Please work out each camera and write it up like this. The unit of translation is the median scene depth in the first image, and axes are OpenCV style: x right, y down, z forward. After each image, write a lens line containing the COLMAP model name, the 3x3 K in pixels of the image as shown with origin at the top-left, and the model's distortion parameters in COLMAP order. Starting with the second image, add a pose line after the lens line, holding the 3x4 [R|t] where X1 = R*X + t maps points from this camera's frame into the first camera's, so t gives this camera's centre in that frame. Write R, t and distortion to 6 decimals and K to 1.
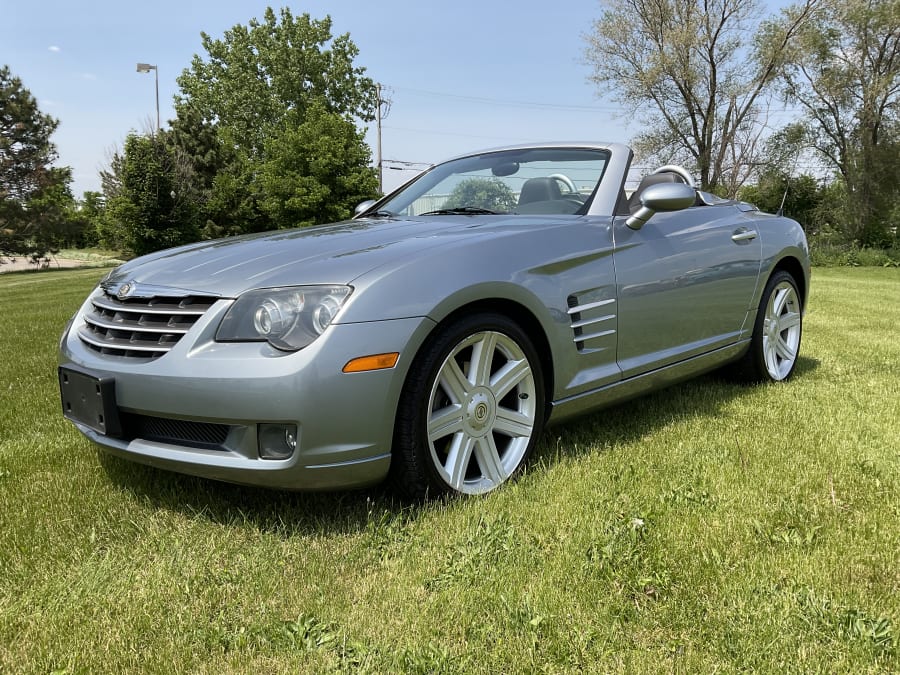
lens RADIAL K [[778.3, 0, 450.0], [0, 778.3, 337.5], [0, 0, 1]] dist [0.132277, -0.241131]
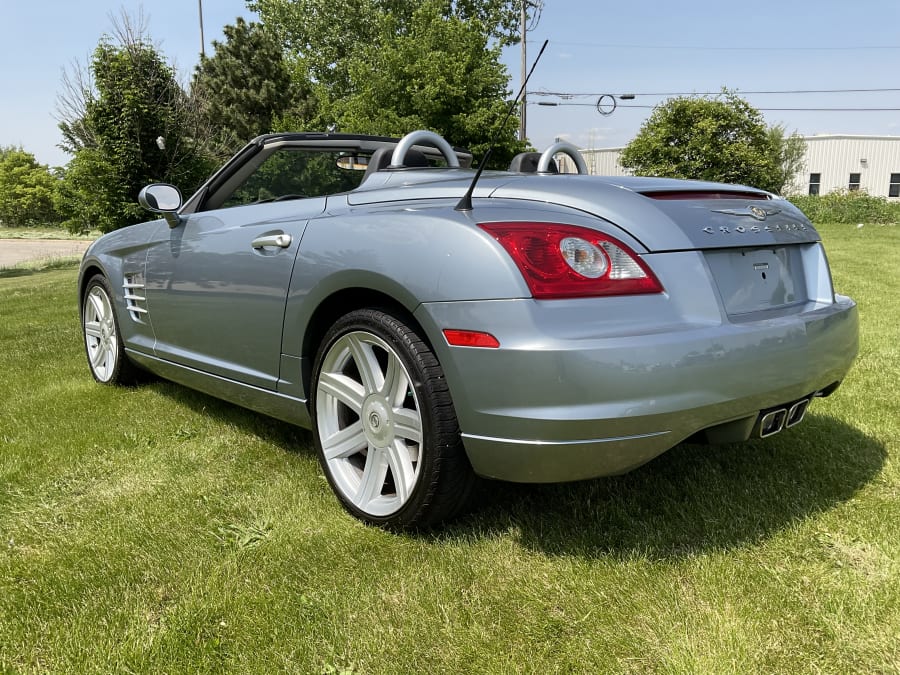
lens RADIAL K [[778.3, 0, 450.0], [0, 778.3, 337.5], [0, 0, 1]] dist [0.132277, -0.241131]
pose [[0.981104, 0.015714, -0.192841, -0.019567], [-0.007900, 0.999119, 0.041222, -0.047521], [0.193319, -0.038919, 0.980364, 0.349316]]
